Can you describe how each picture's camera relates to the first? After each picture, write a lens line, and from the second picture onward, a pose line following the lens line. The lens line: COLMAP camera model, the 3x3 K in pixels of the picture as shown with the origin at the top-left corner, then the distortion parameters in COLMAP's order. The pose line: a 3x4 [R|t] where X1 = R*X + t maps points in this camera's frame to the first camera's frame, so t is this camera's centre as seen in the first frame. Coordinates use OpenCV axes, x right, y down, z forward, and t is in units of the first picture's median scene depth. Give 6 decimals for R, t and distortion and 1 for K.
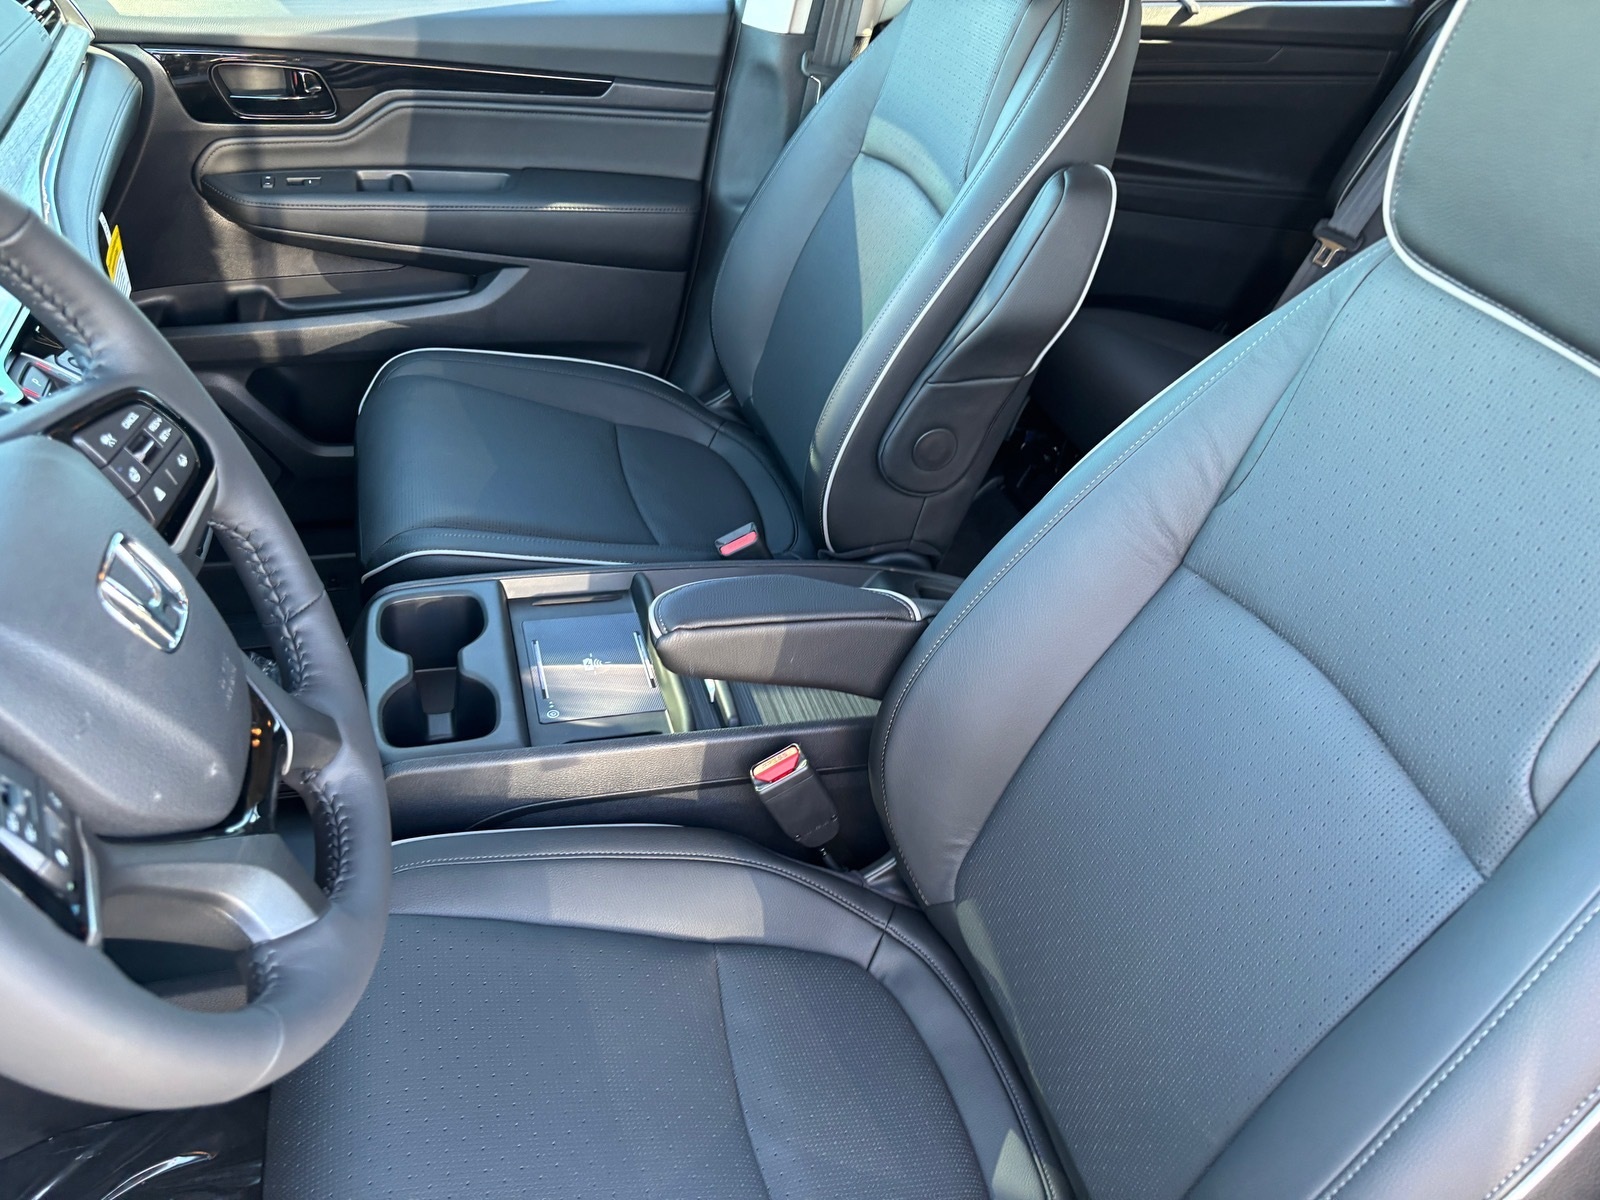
lens RADIAL K [[1219.0, 0, 803.2], [0, 1219.0, 586.0], [0, 0, 1]] dist [0.025828, -0.025984]
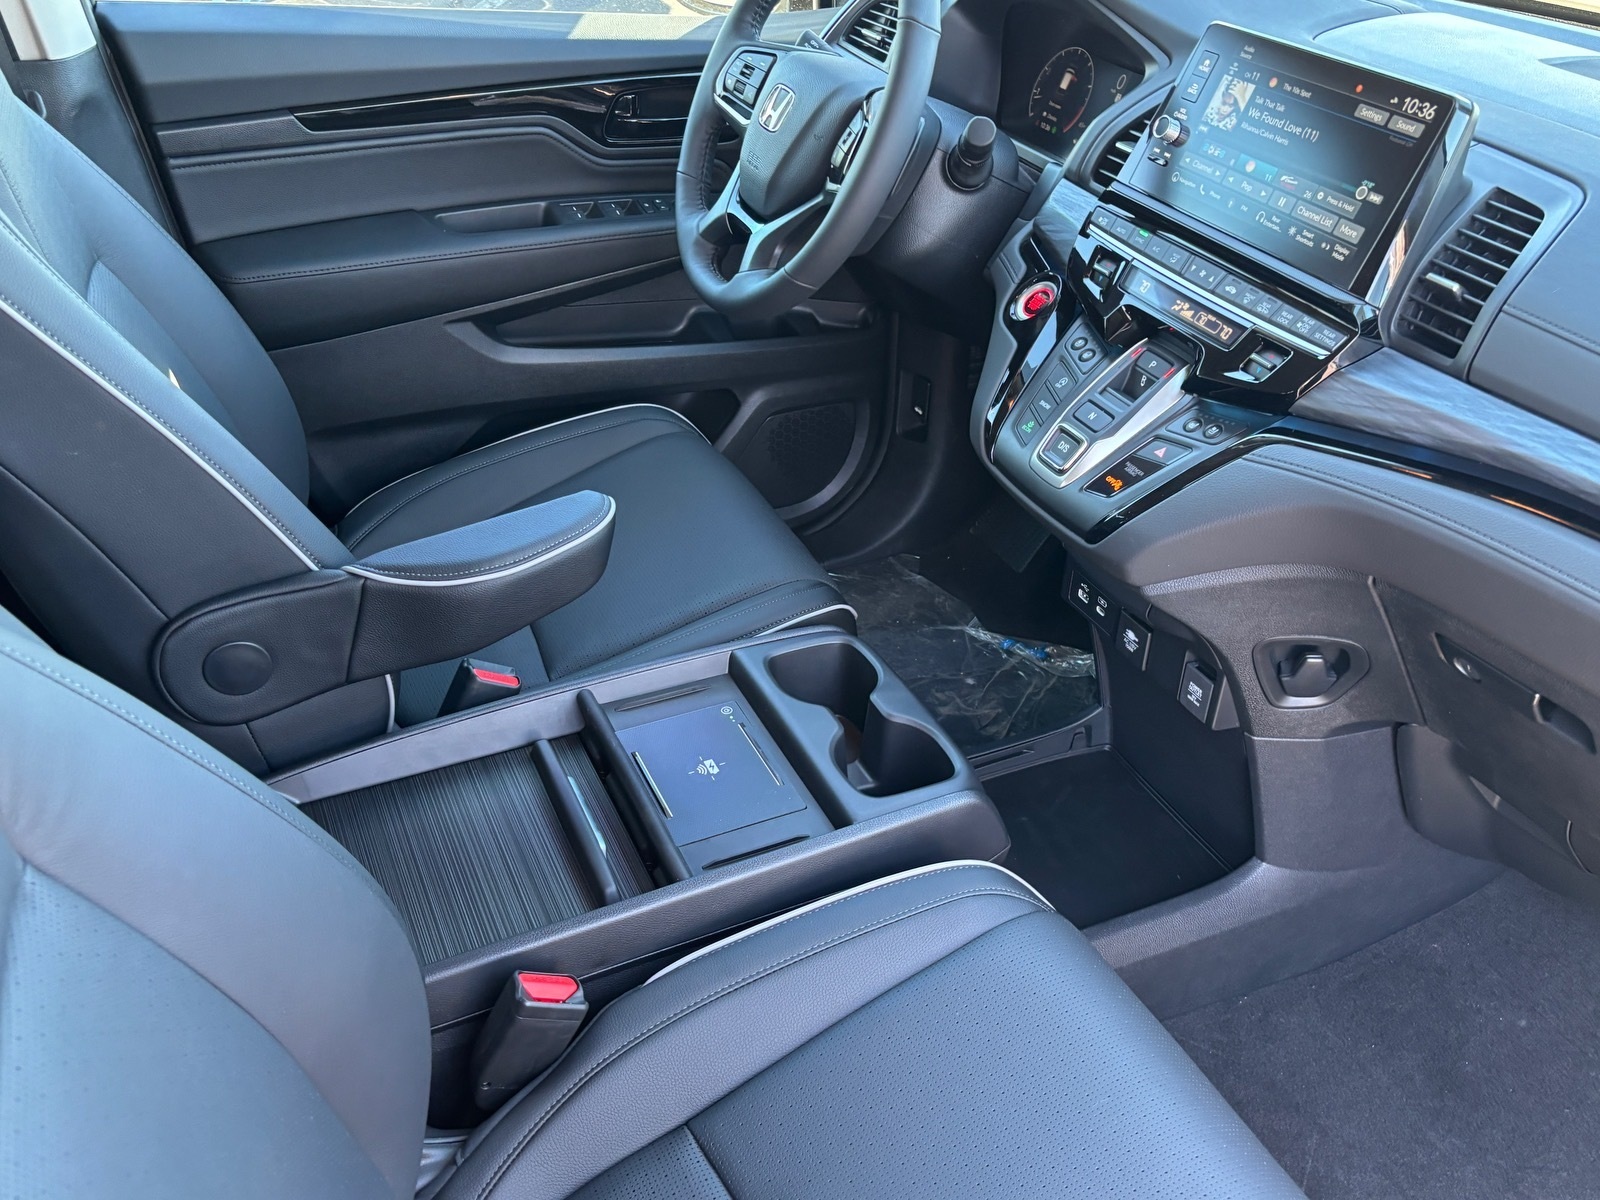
lens RADIAL K [[1381.6, 0, 806.7], [0, 1381.6, 601.4], [0, 0, 1]] dist [0.002832, 0.022168]
pose [[-0.981478, -0.032398, -0.188814, -0.049615], [-0.186609, 0.384597, 0.904025, -0.856897], [0.043329, 0.922516, -0.383520, 1.214740]]
